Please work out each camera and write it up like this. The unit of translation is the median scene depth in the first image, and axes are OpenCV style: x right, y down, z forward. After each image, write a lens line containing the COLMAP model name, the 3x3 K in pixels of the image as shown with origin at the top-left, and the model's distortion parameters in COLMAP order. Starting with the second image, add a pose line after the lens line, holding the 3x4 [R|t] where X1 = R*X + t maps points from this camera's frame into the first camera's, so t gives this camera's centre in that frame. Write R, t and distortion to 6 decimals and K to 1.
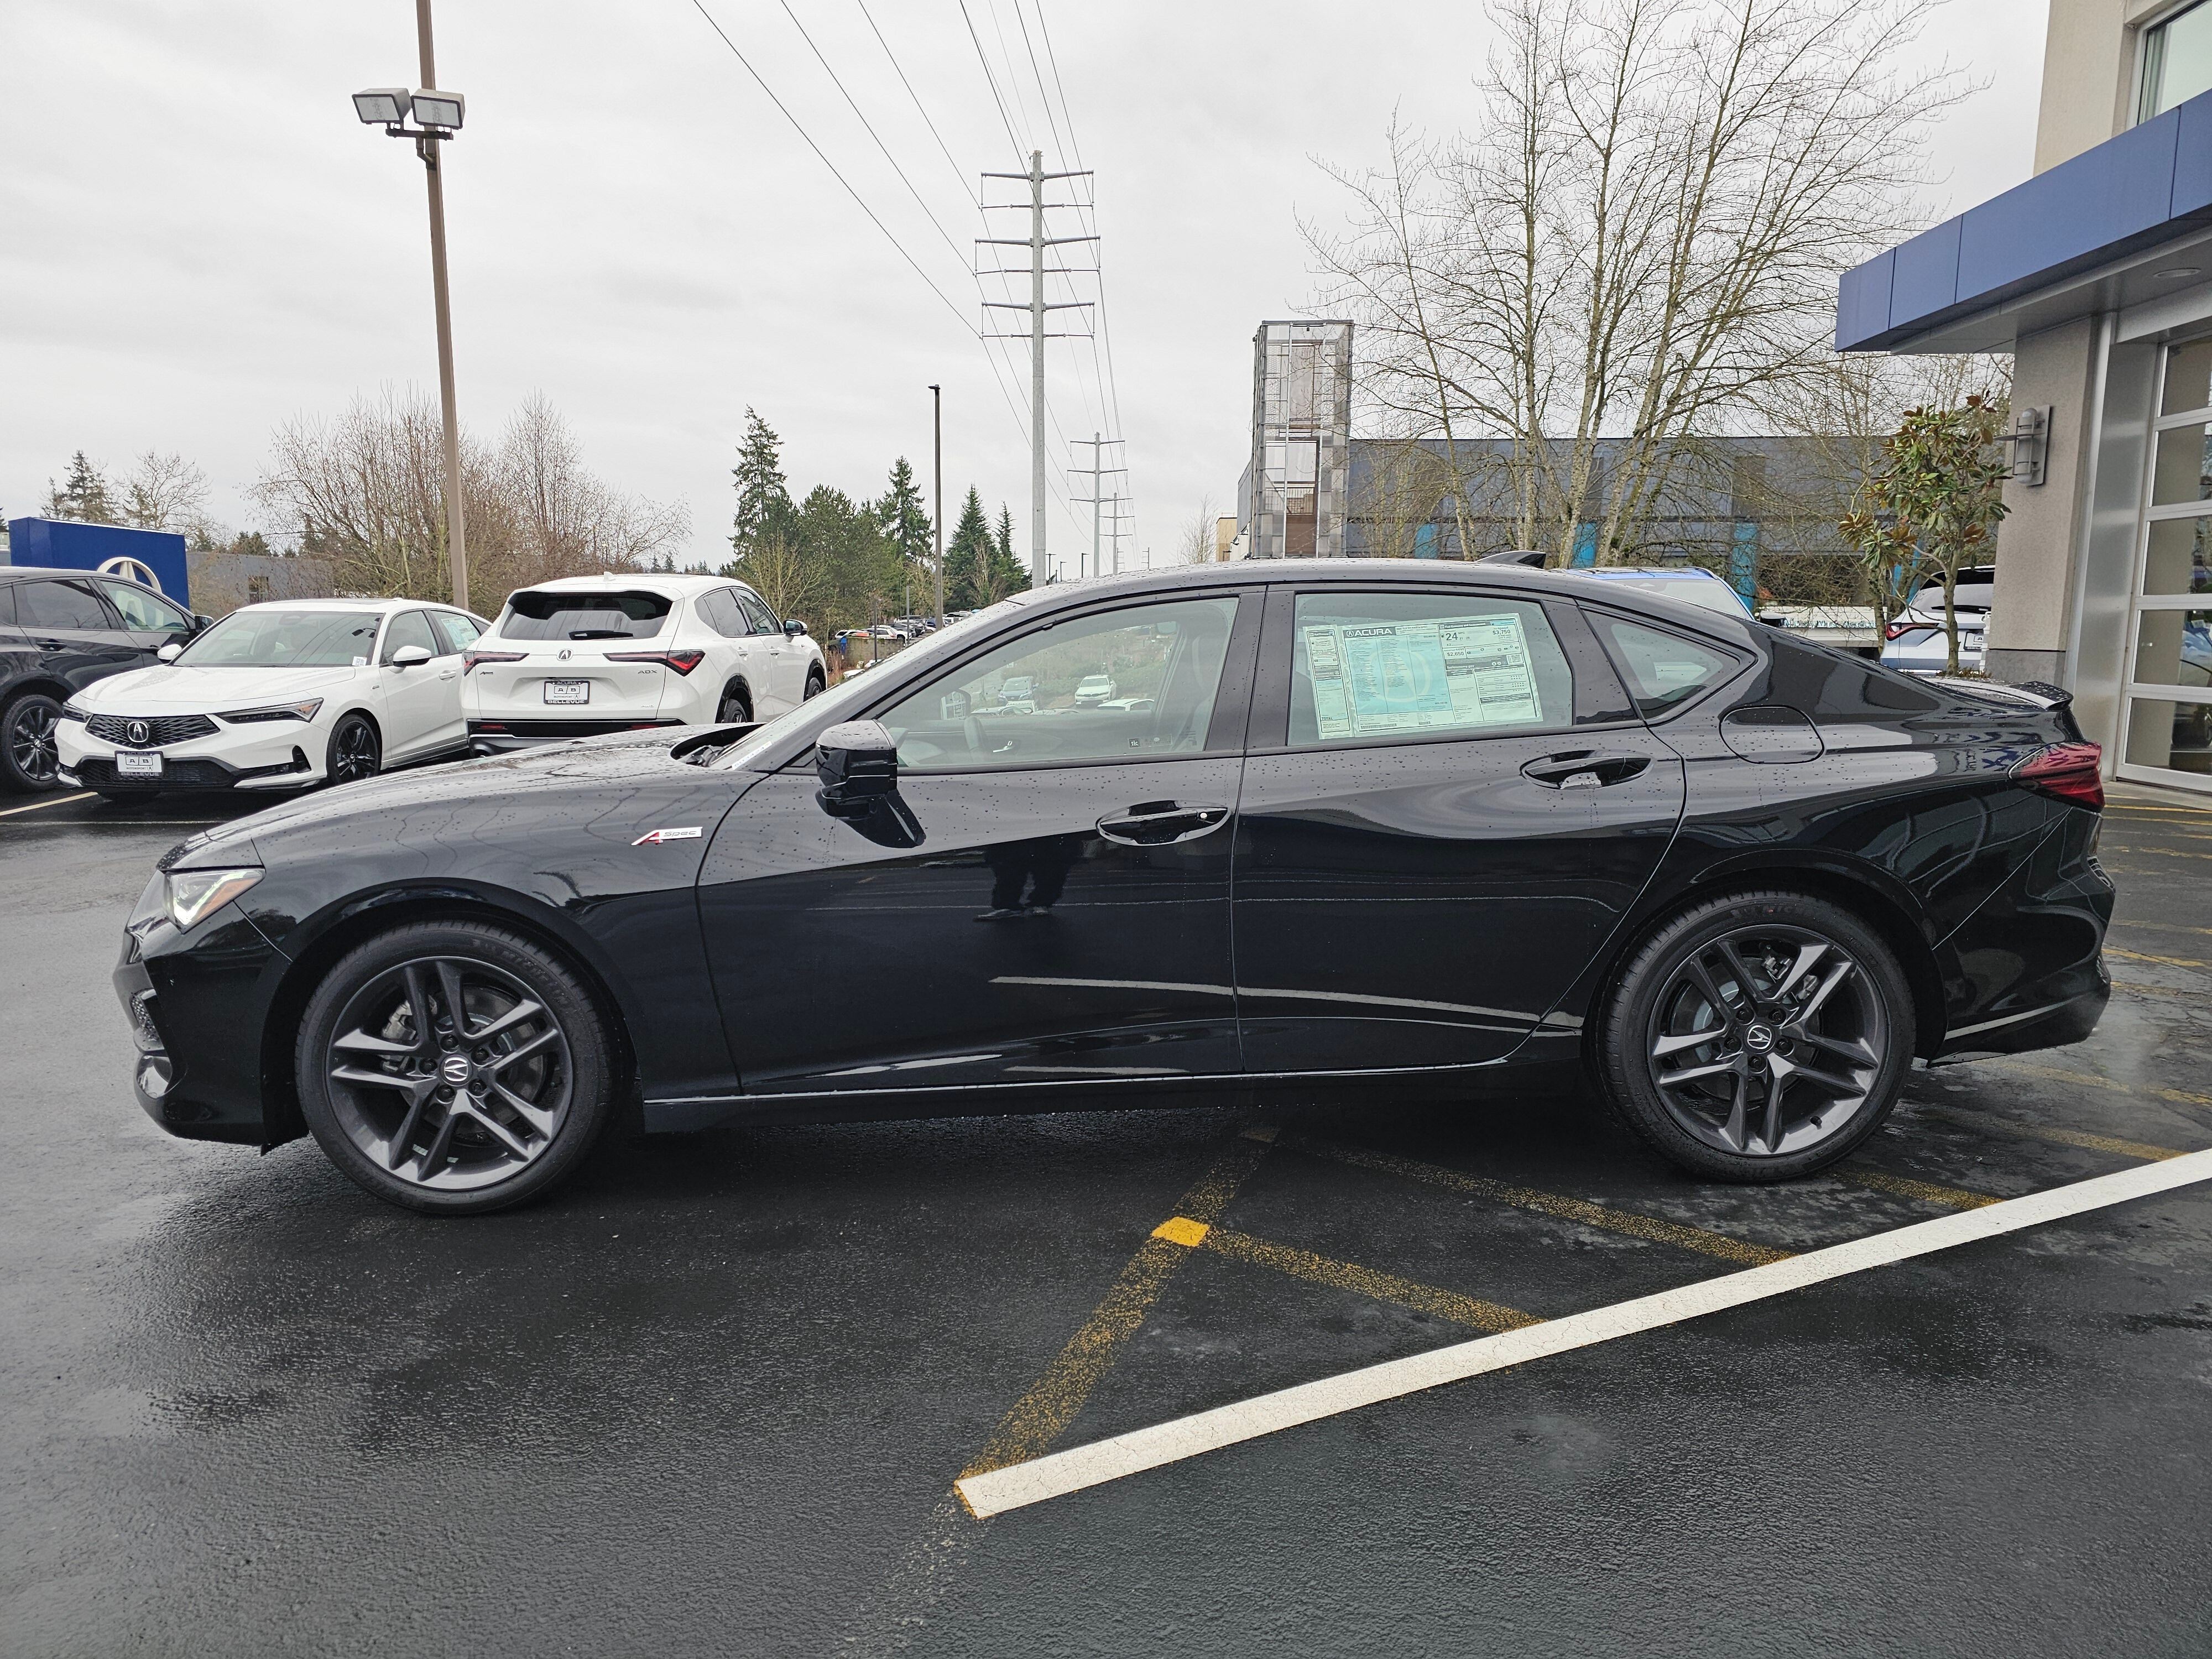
lens RADIAL K [[1505.8, 0, 1106.0], [0, 1505.8, 829.5], [0, 0, 1]] dist [0.005165, -0.011420]
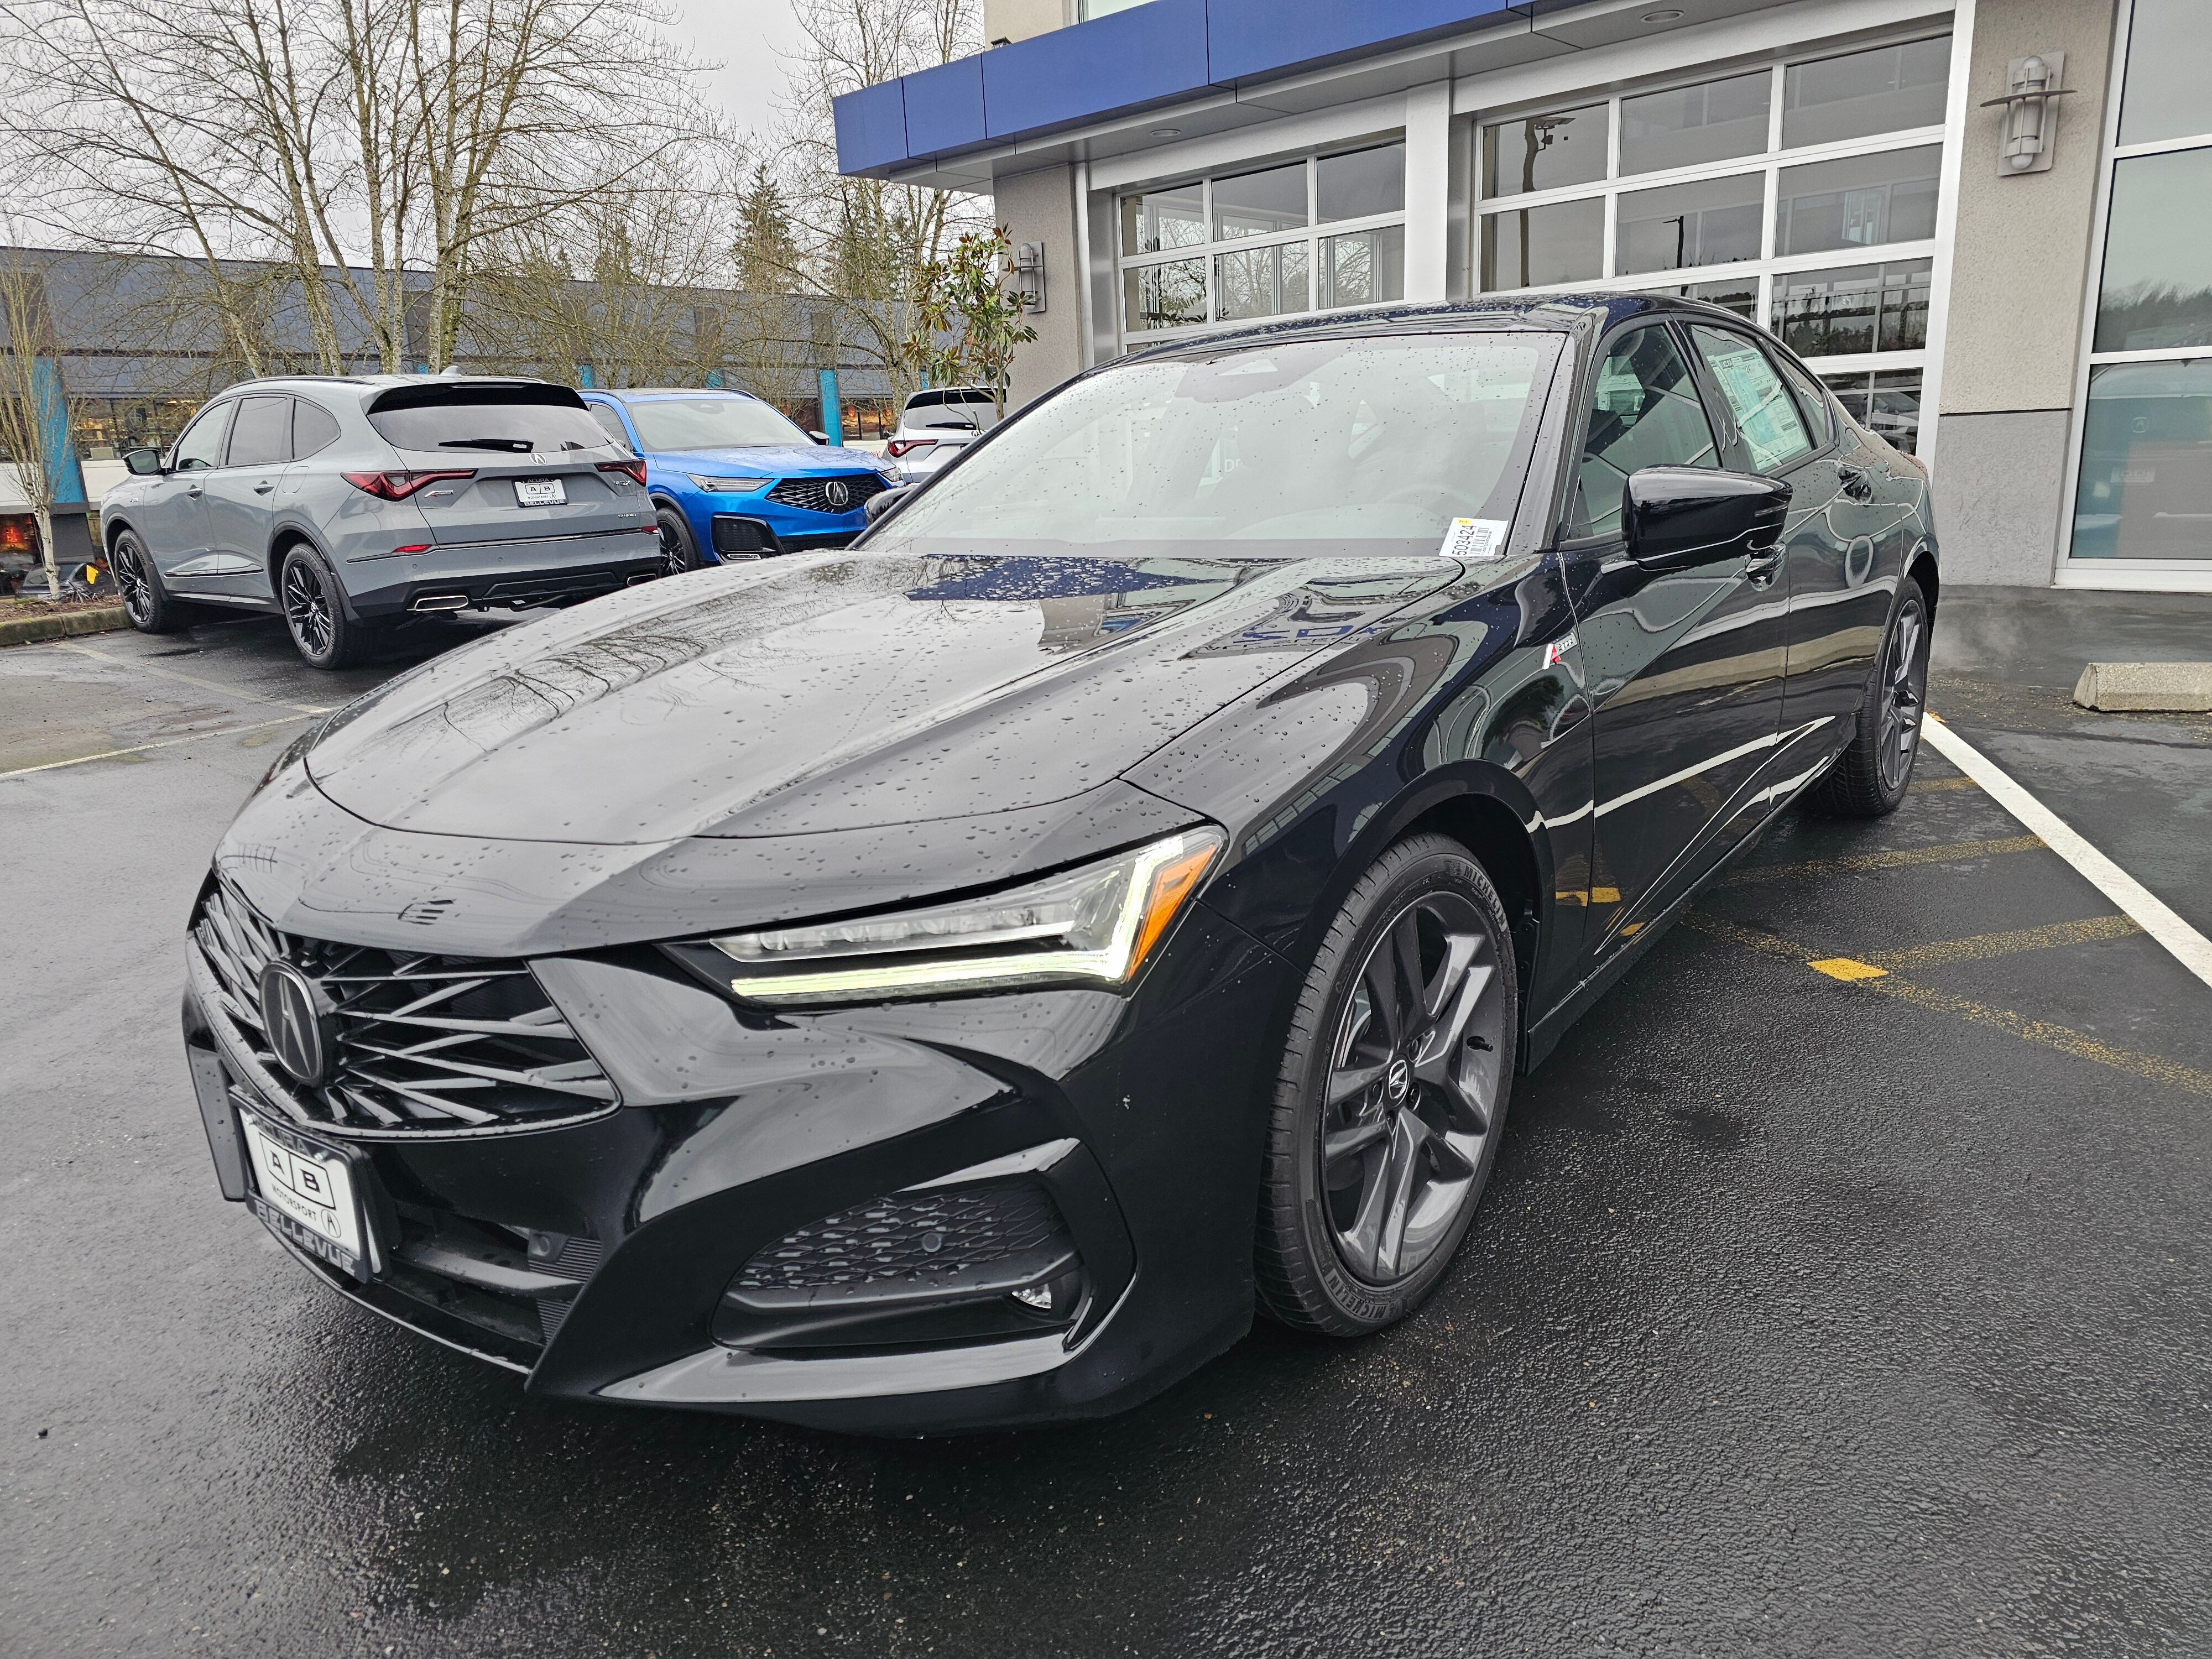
lens RADIAL K [[1470.9, 0, 1106.0], [0, 1470.9, 829.5], [0, 0, 1]] dist [0.000070, -0.003056]
pose [[0.609456, -0.220555, 0.761524, -0.323785], [0.146776, 0.975310, 0.165006, -0.018139], [-0.779115, 0.011210, 0.626780, 0.259767]]
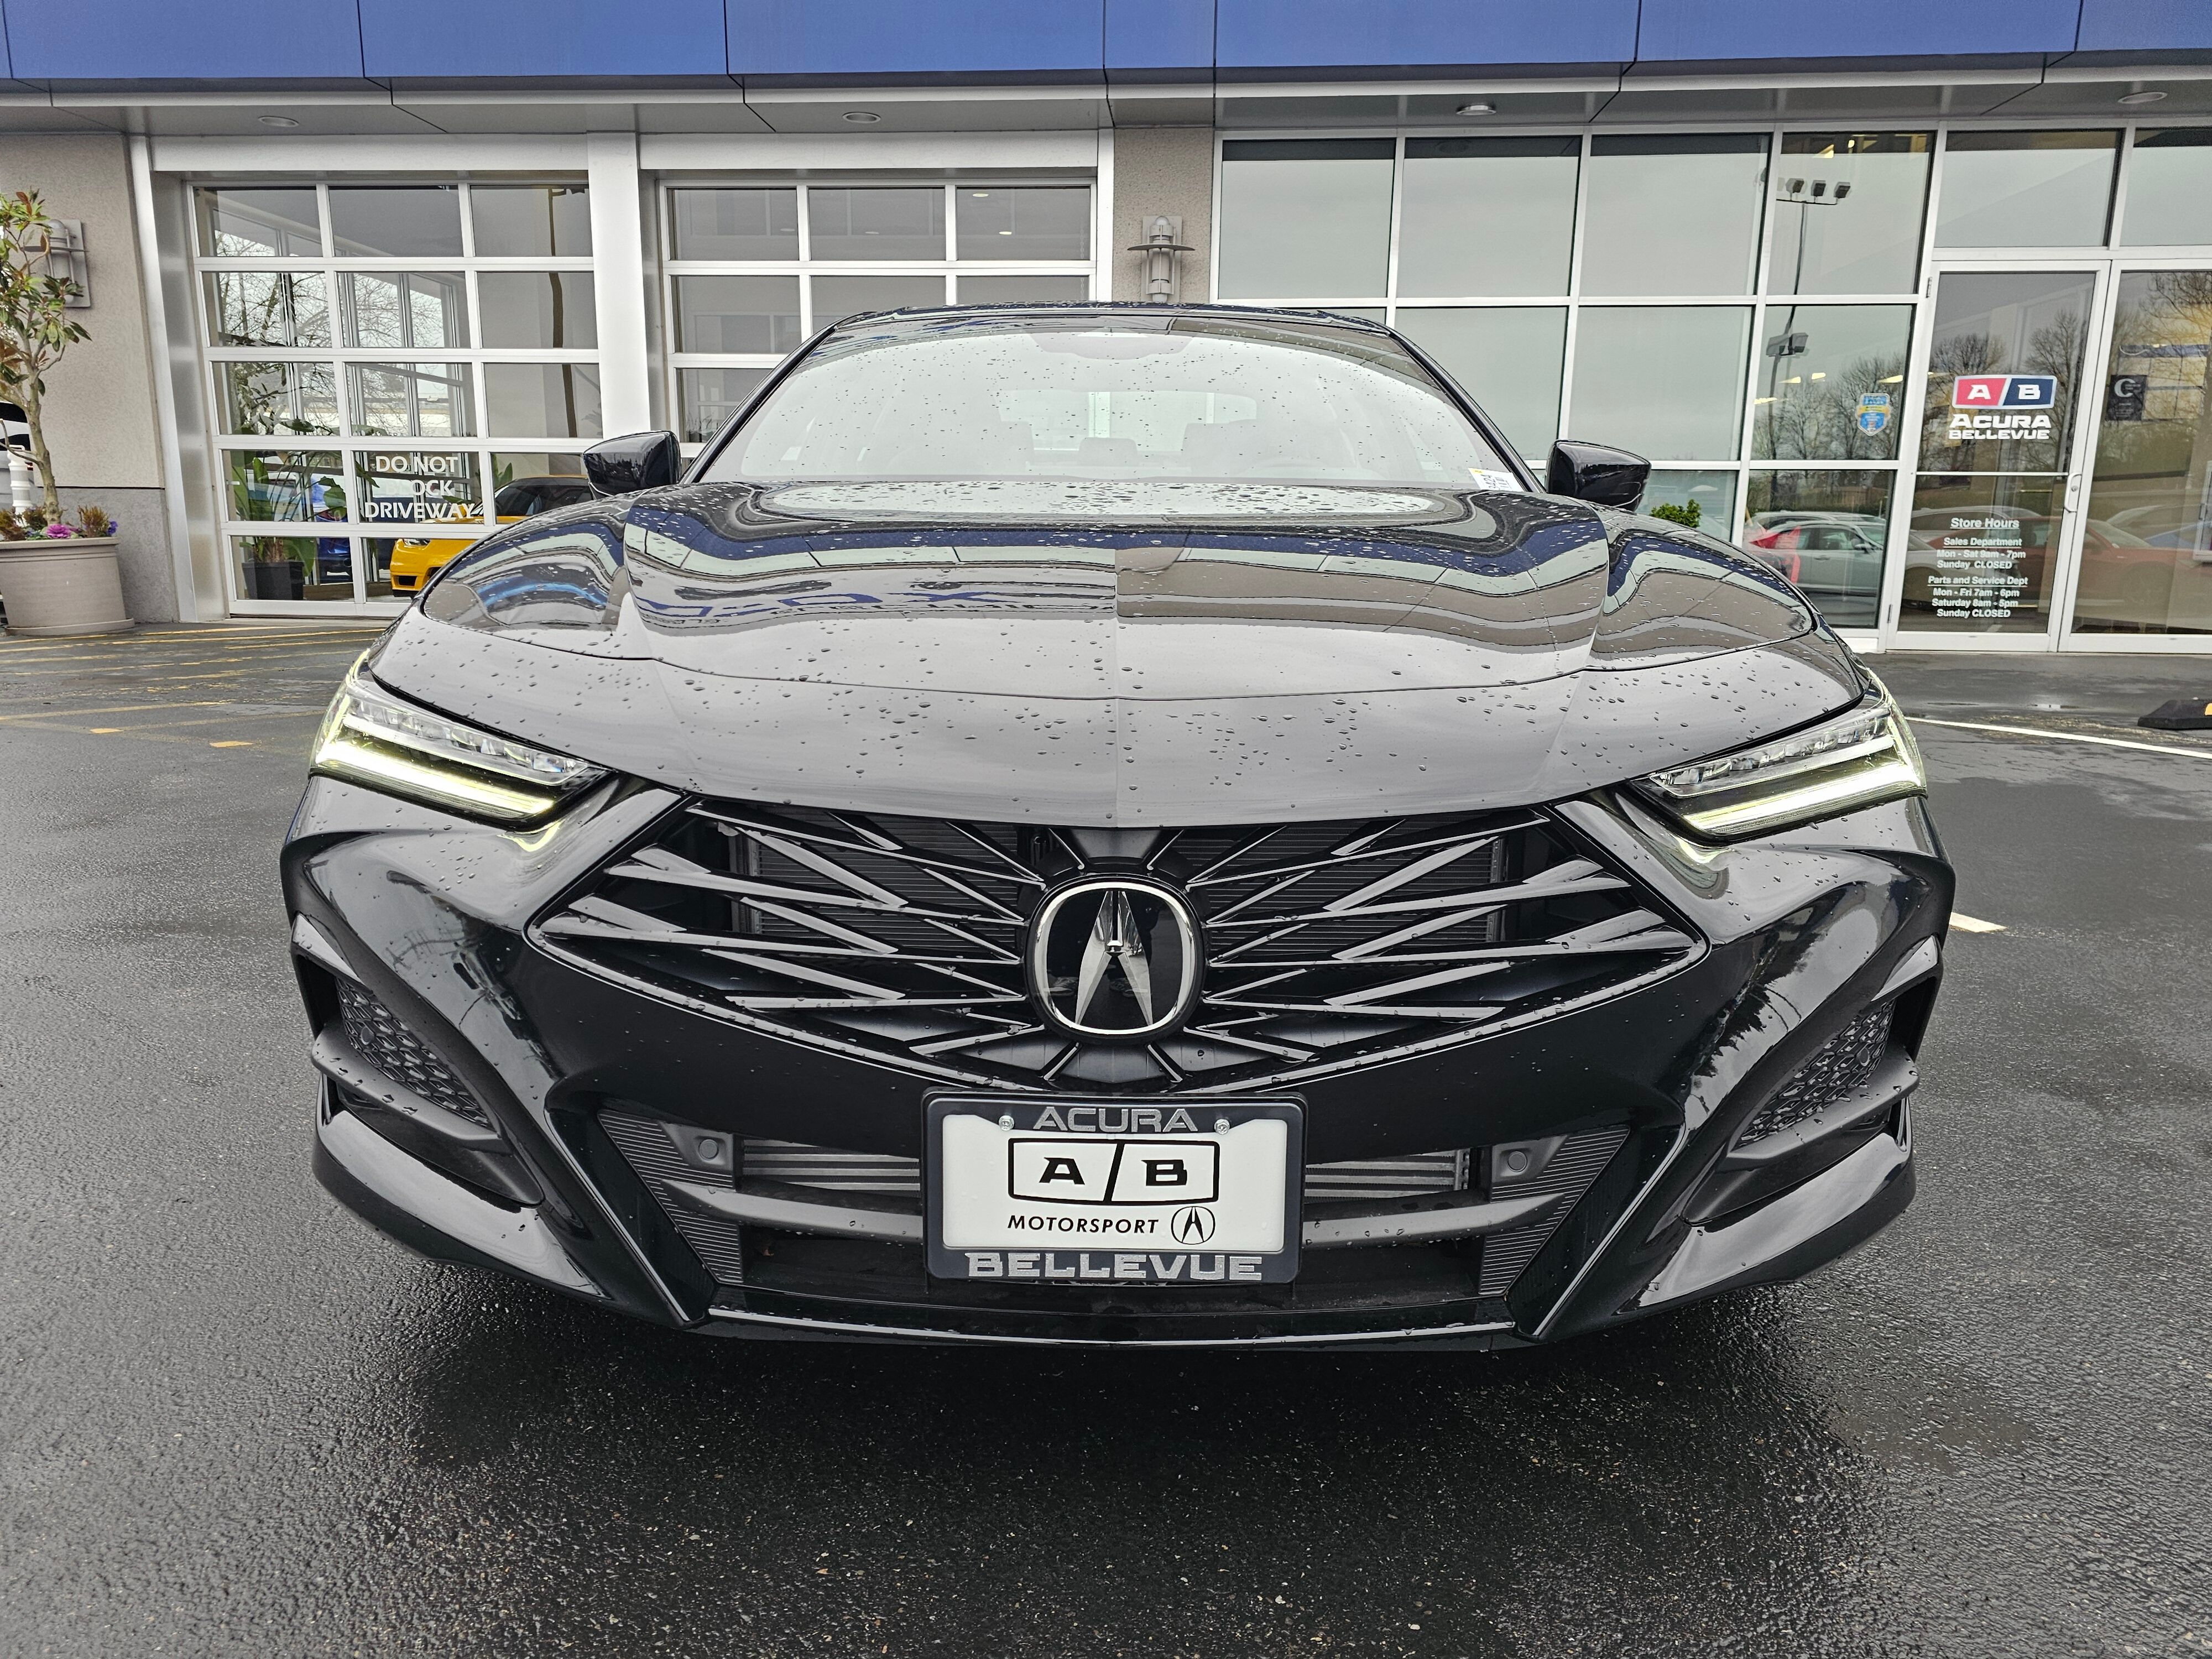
lens RADIAL K [[1482.7, 0, 1106.0], [0, 1482.7, 829.5], [0, 0, 1]] dist [0.002949, 0.000915]
pose [[-0.000082, -0.192219, 0.981352, -0.365325], [0.115085, 0.974830, 0.190951, -0.016180], [-0.993356, 0.112955, 0.022042, 0.405426]]
